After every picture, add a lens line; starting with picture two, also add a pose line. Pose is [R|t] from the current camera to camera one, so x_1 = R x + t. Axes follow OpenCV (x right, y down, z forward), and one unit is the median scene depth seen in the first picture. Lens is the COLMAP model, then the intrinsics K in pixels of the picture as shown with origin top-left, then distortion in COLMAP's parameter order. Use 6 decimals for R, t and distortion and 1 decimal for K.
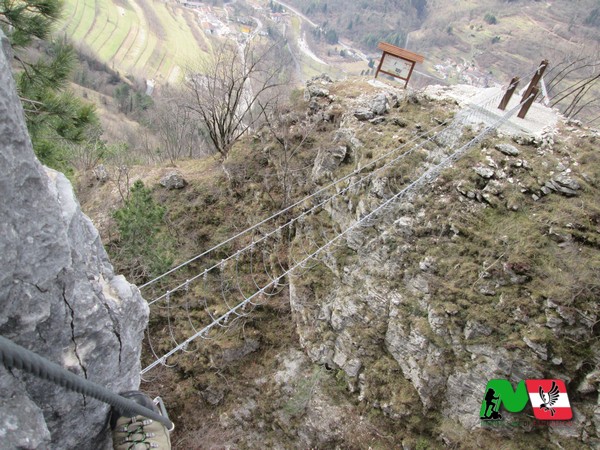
lens RADIAL K [[491.1, 0, 301.2], [0, 491.1, 225.6], [0, 0, 1]] dist [-0.067335, 0.032034]
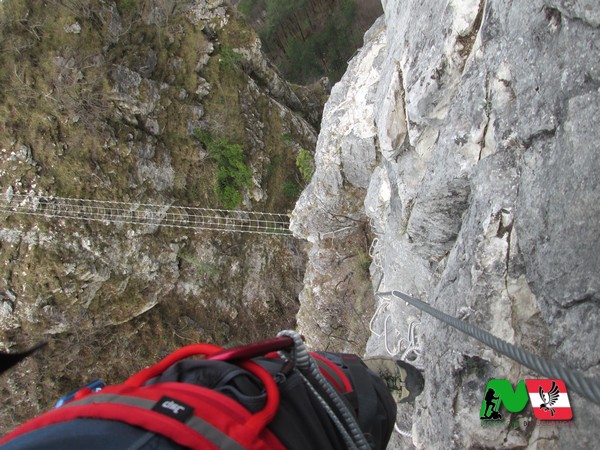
lens RADIAL K [[491.1, 0, 297.6], [0, 491.1, 226.3], [0, 0, 1]] dist [-0.067335, 0.032034]
pose [[-0.528317, -0.843304, 0.098588, -0.221361], [0.614848, -0.299923, 0.729389, -0.649946], [-0.585528, 0.445965, 0.676958, -0.375943]]
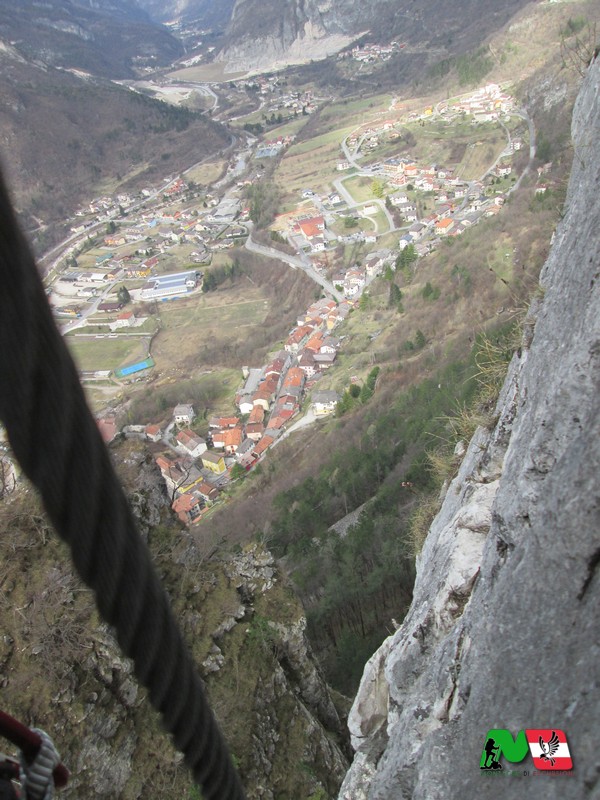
lens RADIAL K [[654.8, 0, 299.4], [0, 654.8, 401.9], [0, 0, 1]] dist [-0.067335, 0.032034]
pose [[-0.285968, -0.670287, 0.684791, -0.227481], [0.661741, 0.378724, 0.647045, -0.648210], [-0.693052, 0.638188, 0.335253, -0.378470]]
